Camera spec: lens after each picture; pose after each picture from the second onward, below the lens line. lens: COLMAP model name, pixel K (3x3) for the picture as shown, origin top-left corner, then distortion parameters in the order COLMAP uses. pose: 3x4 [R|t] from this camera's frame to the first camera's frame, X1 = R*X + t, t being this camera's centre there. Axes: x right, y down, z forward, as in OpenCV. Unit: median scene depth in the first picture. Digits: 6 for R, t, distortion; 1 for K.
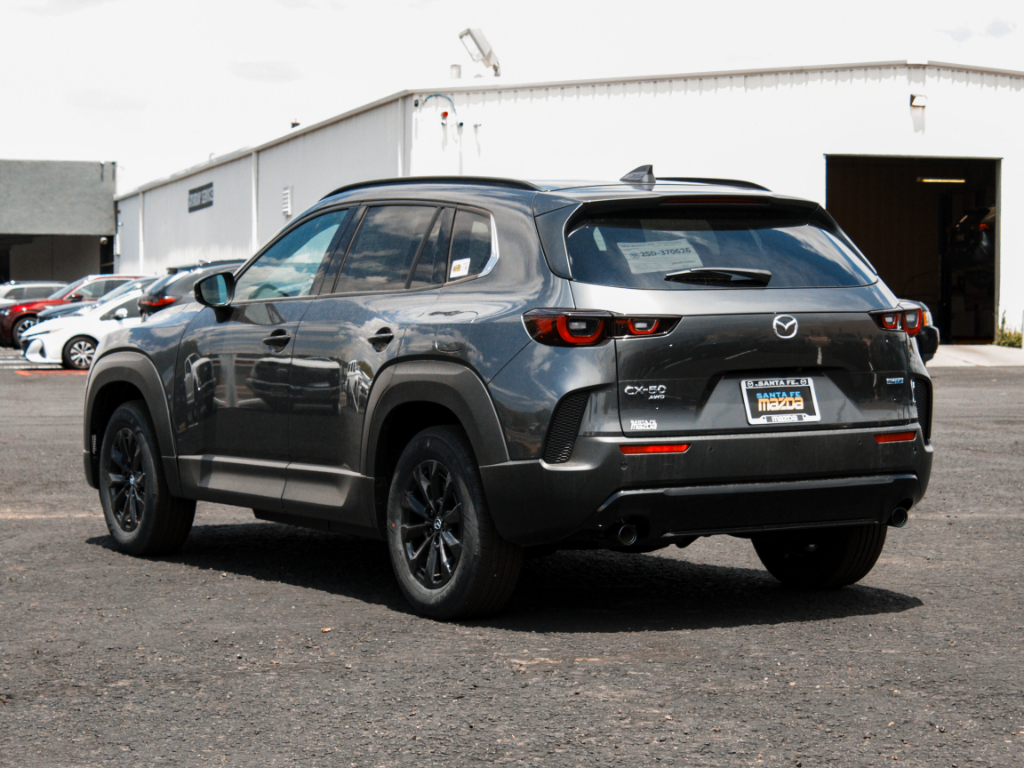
lens RADIAL K [[2590.1, 0, 512.0], [0, 2590.1, 384.0], [0, 0, 1]] dist [0.042133, -0.123795]
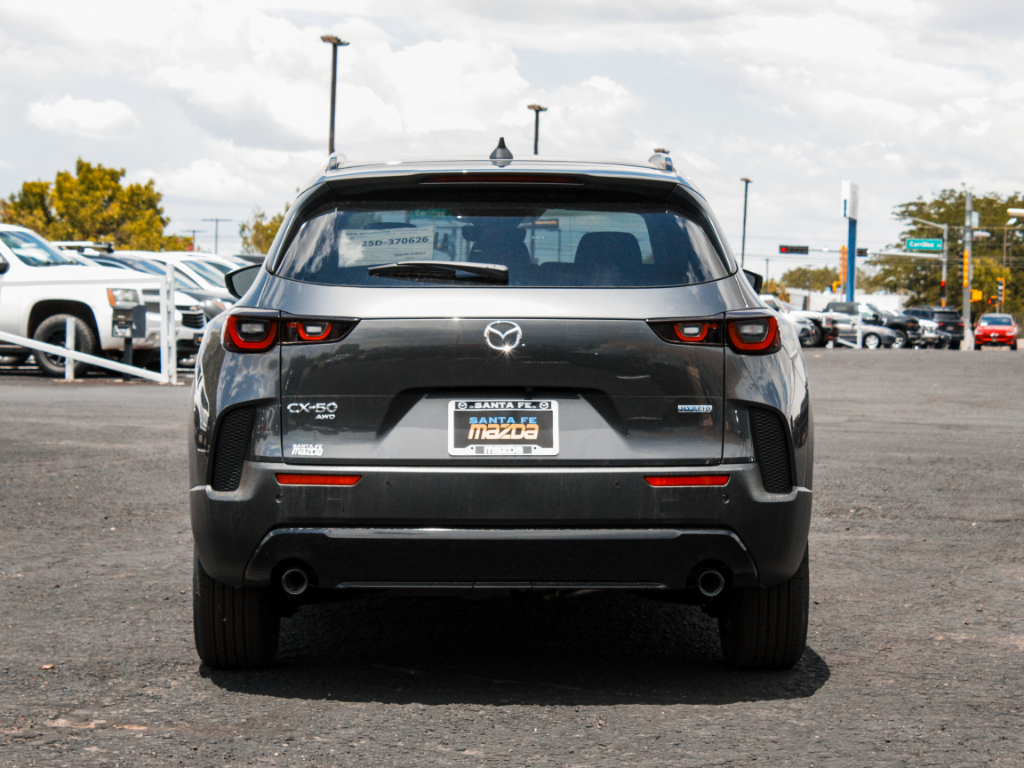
lens RADIAL K [[2590.1, 0, 512.0], [0, 2590.1, 384.0], [0, 0, 1]] dist [0.042133, -0.123795]
pose [[0.881656, 0.032099, -0.470800, 0.484091], [-0.032302, 0.999449, 0.007650, -0.013292], [0.470786, 0.008463, 0.882207, 0.295094]]
